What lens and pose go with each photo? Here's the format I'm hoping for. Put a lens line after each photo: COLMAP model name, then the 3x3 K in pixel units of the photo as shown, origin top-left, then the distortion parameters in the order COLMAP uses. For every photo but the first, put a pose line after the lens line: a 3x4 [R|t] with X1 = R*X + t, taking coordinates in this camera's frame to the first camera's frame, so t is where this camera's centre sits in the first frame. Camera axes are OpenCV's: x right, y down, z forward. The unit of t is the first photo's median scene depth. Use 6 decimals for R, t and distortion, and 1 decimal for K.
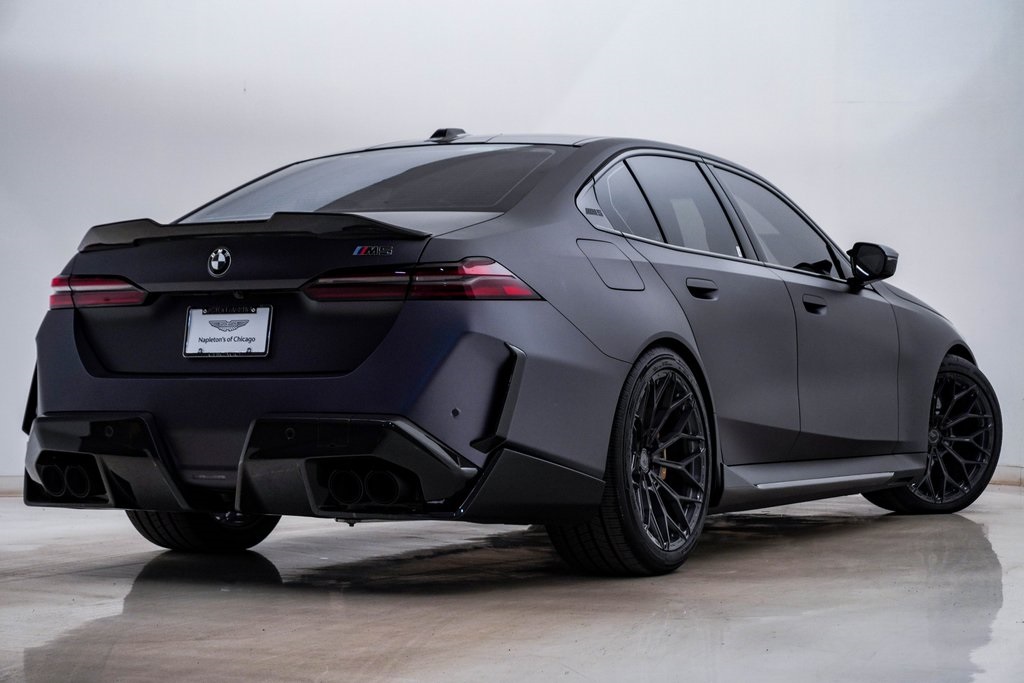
lens RADIAL K [[2169.2, 0, 512.0], [0, 2169.2, 341.5], [0, 0, 1]] dist [0.003634, 0.164037]
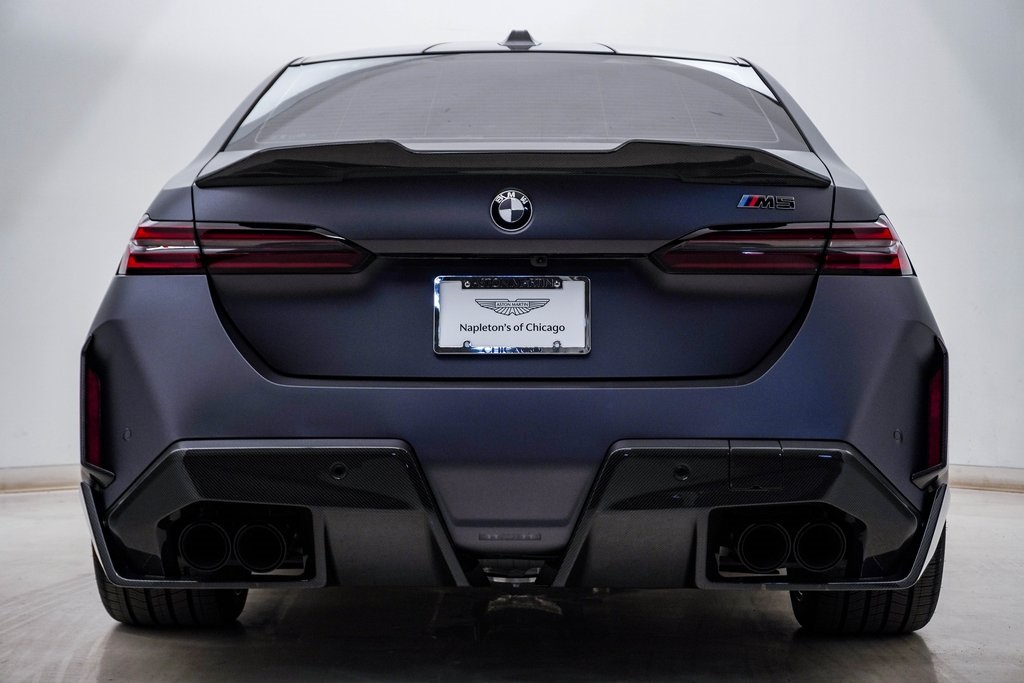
lens RADIAL K [[2169.2, 0, 512.0], [0, 2169.2, 341.5], [0, 0, 1]] dist [0.003634, 0.164037]
pose [[0.879597, -0.001188, 0.475717, -0.441195], [-0.011998, 0.999623, 0.024682, -0.012890], [-0.475568, -0.027418, 0.879252, 0.409765]]
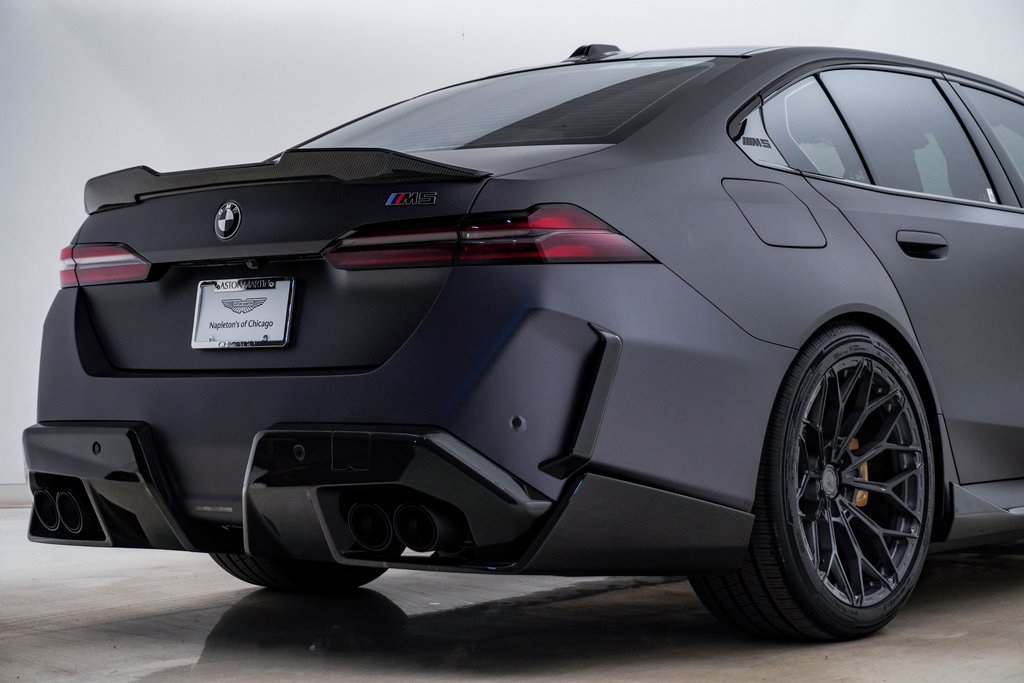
lens RADIAL K [[2108.6, 0, 512.0], [0, 2108.6, 341.5], [0, 0, 1]] dist [0.027572, 0.223131]
pose [[0.980761, -0.013897, -0.194719, 0.100109], [0.015736, 0.999845, 0.007900, 0.000739], [0.194579, -0.010812, 0.980827, 0.300807]]
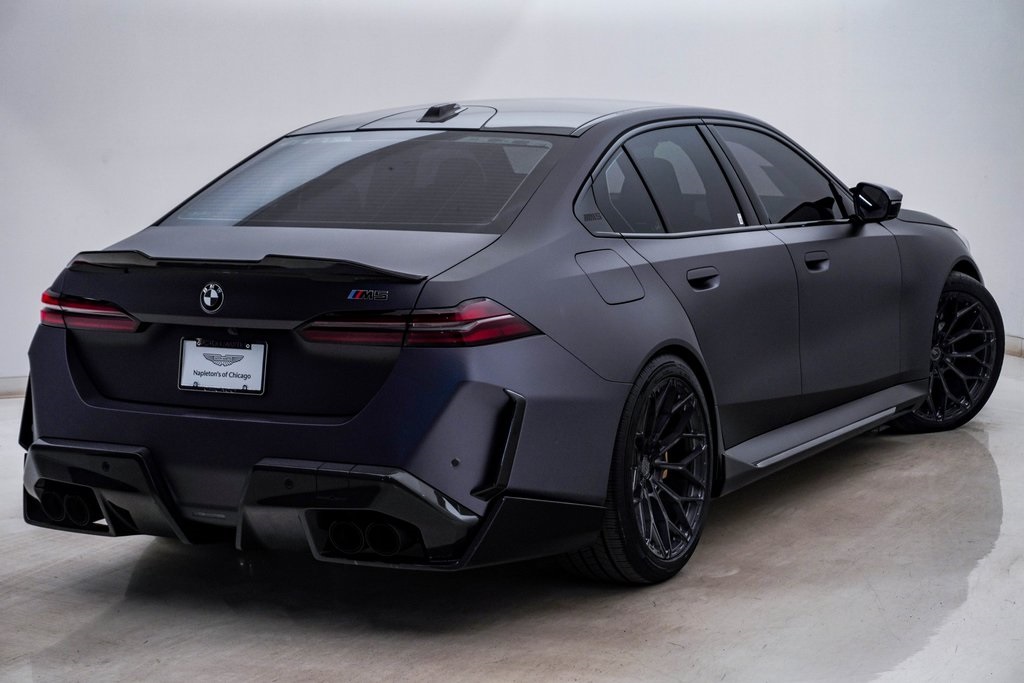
lens RADIAL K [[2169.2, 0, 512.0], [0, 2169.2, 341.5], [0, 0, 1]] dist [0.003634, 0.164037]
pose [[0.999891, -0.014781, -0.000241, 0.000910], [0.014670, 0.990067, 0.139831, -0.149603], [-0.001828, -0.139820, 0.990175, 0.024179]]
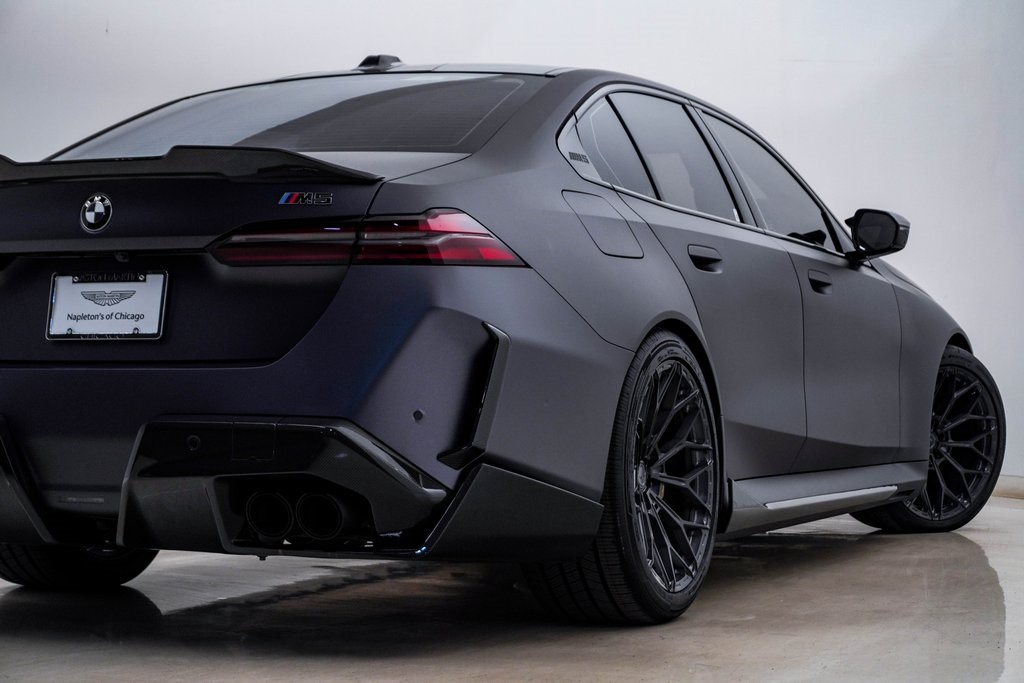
lens RADIAL K [[2169.2, 0, 512.0], [0, 2169.2, 341.5], [0, 0, 1]] dist [0.003634, 0.164037]
pose [[0.997272, 0.005506, 0.073610, -0.045676], [-0.005714, 0.999980, 0.002613, 0.004894], [-0.073595, -0.003026, 0.997284, 0.236647]]
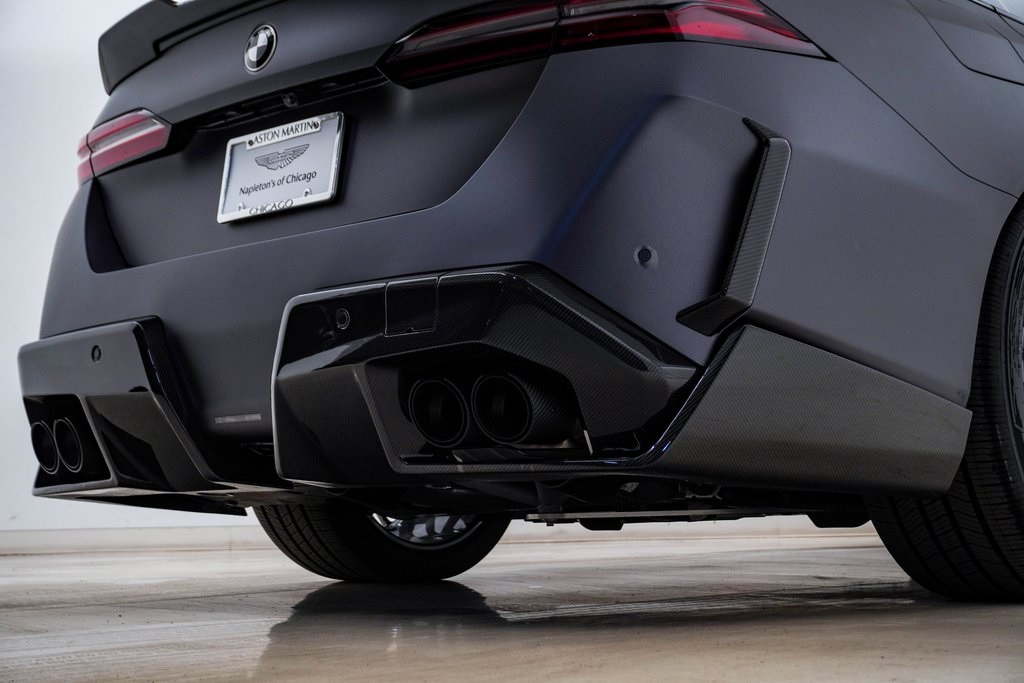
lens RADIAL K [[1710.1, 0, 512.0], [0, 1710.1, 341.5], [0, 0, 1]] dist [0.003956, -0.005308]
pose [[0.968633, -0.043570, -0.244646, 0.037008], [0.023853, 0.996265, -0.082987, 0.078801], [0.247348, 0.074548, 0.966055, 0.572999]]
